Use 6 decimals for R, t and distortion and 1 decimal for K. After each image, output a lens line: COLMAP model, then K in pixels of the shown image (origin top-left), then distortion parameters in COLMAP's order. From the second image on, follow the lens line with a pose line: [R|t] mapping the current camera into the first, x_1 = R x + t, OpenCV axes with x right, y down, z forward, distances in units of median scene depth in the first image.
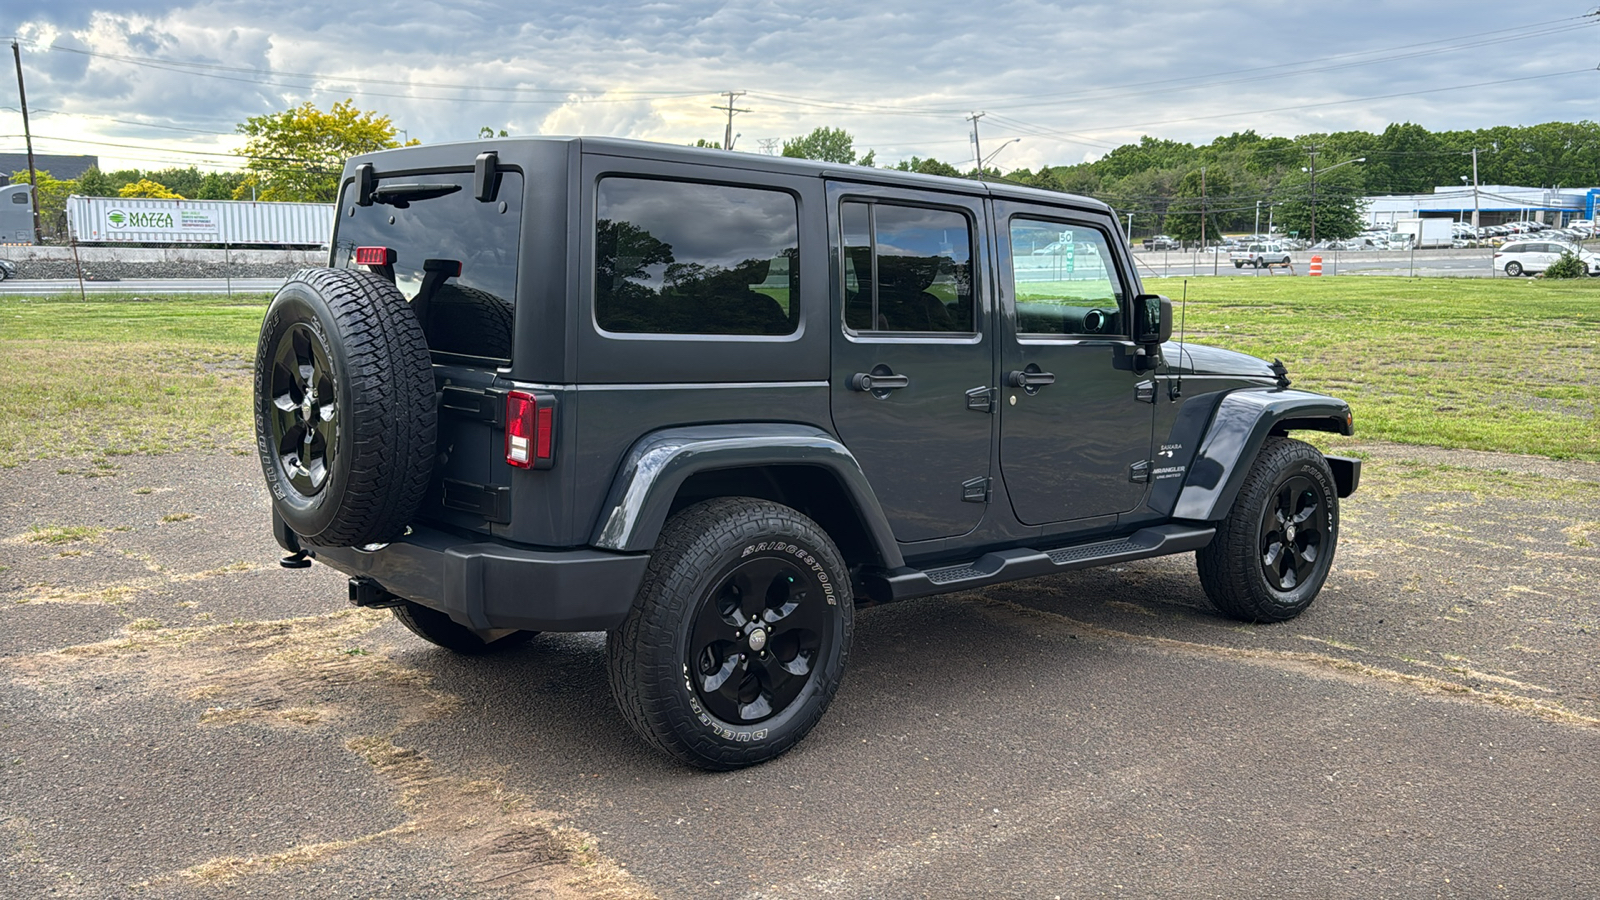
lens RADIAL K [[1368.6, 0, 797.4], [0, 1368.6, 478.7], [0, 0, 1]] dist [0.138065, -0.239936]
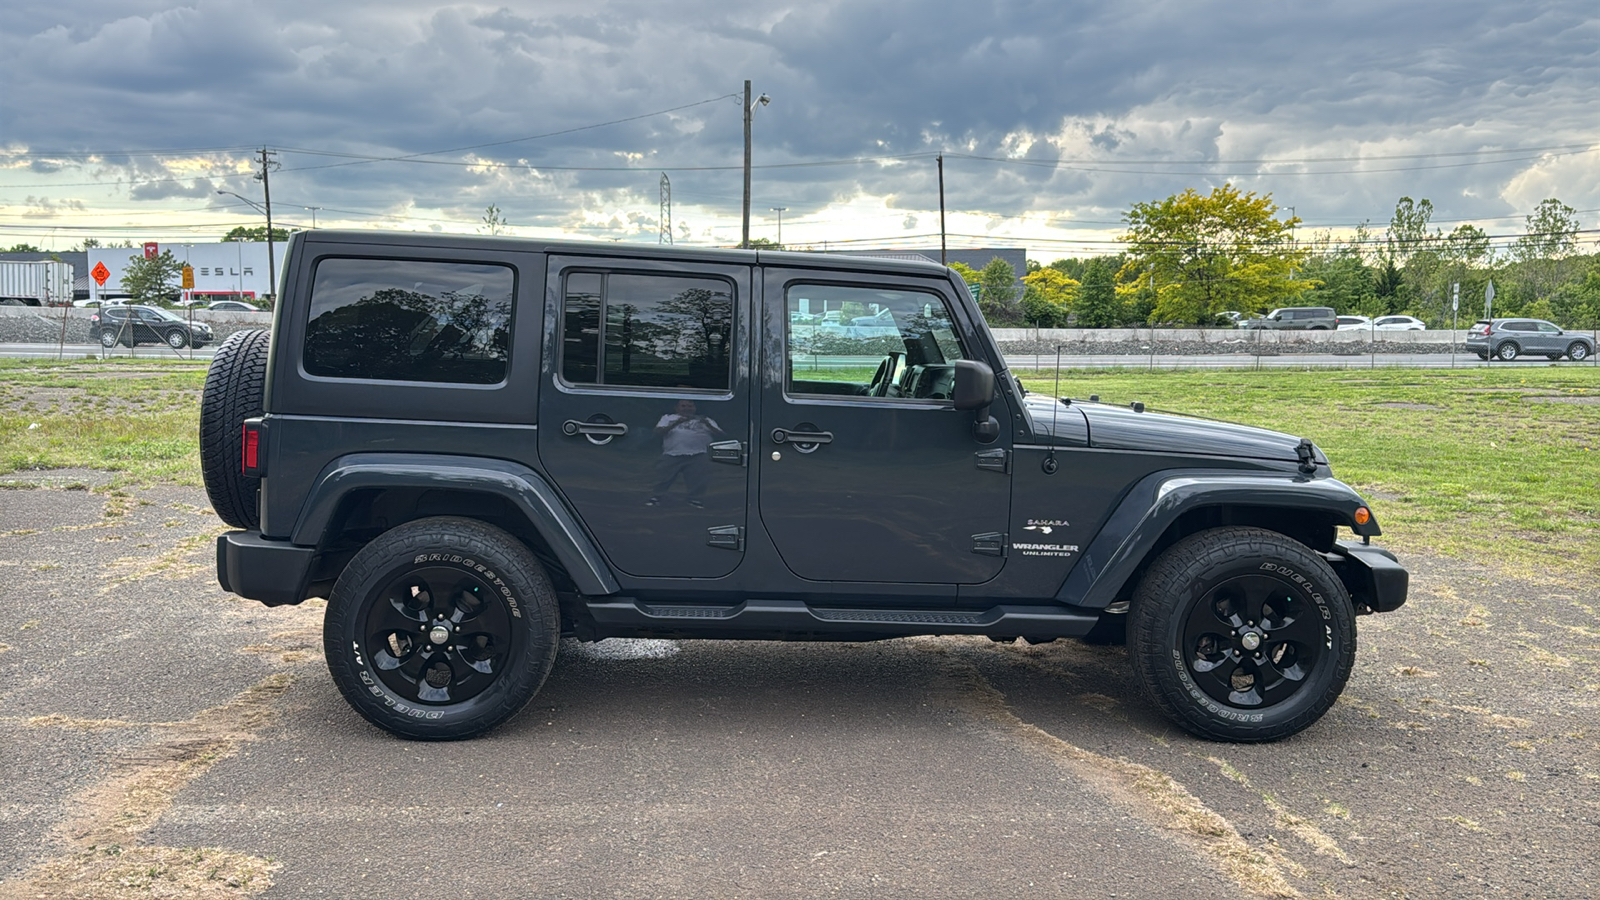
lens RADIAL K [[1368.6, 0, 792.2], [0, 1368.6, 468.2], [0, 0, 1]] dist [0.138065, -0.239936]
pose [[0.802426, 0.056690, -0.594053, 0.777764], [-0.093779, 0.995088, -0.031713, -0.015744], [0.589337, 0.081157, 0.803801, 0.164948]]
